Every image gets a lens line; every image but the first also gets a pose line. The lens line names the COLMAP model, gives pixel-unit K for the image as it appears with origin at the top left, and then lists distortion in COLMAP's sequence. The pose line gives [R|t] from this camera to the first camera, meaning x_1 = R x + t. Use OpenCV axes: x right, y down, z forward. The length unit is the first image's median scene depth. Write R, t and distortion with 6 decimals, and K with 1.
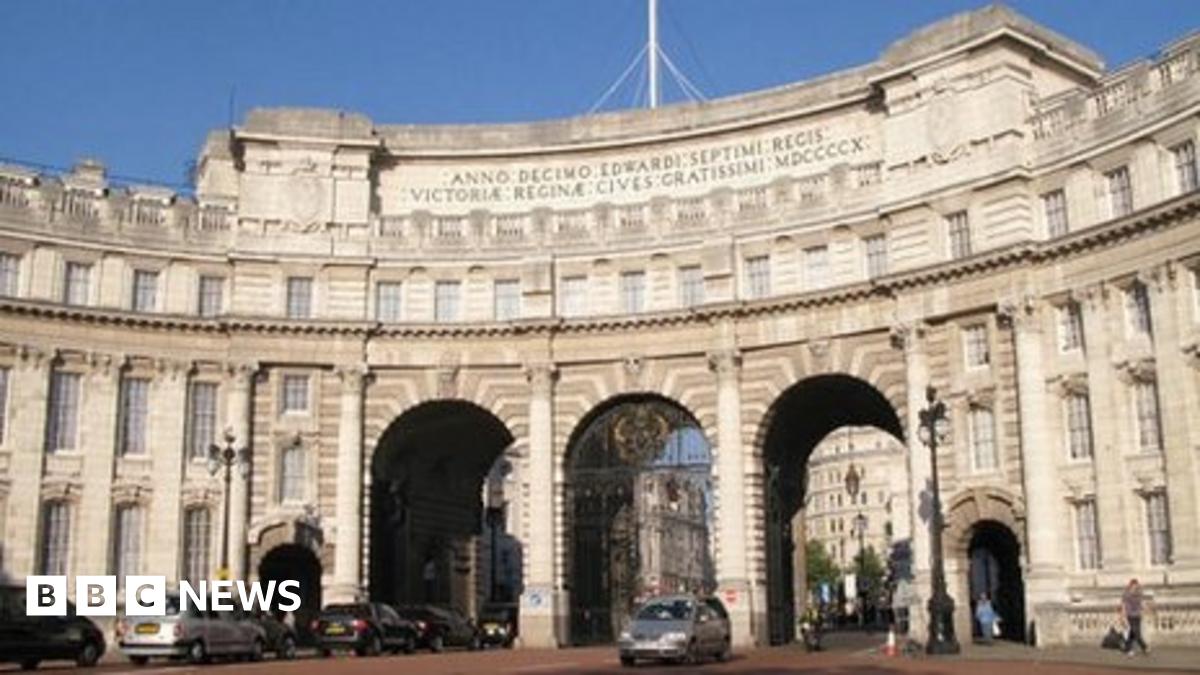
lens RADIAL K [[1247.5, 0, 644.2], [0, 1247.5, 338.4], [0, 0, 1]] dist [-0.172486, 0.021705]
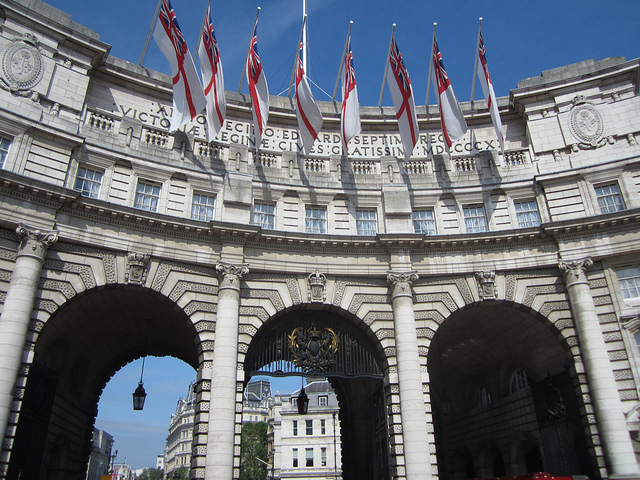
lens RADIAL K [[520.7, 0, 320.0], [0, 520.7, 240.0], [0, 0, 1]] dist [-0.047915, -0.000447]
pose [[0.903966, 0.192405, 0.381871, -0.193818], [-0.086366, 0.956797, -0.277635, 0.118544], [-0.418792, 0.217992, 0.881529, 0.581222]]
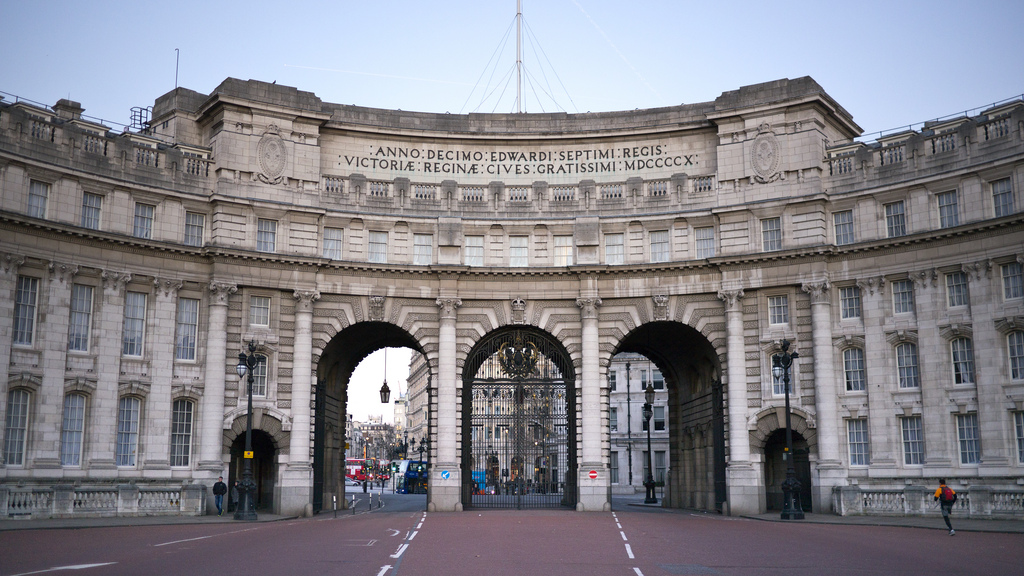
lens RADIAL K [[1032.1, 0, 512.0], [0, 1032.1, 288.0], [0, 0, 1]] dist [-0.048551, -0.012804]
pose [[0.962614, 0.064478, 0.263092, -0.317235], [-0.072881, 0.997091, 0.022294, -0.021559], [-0.260889, -0.040635, 0.964513, -0.091319]]
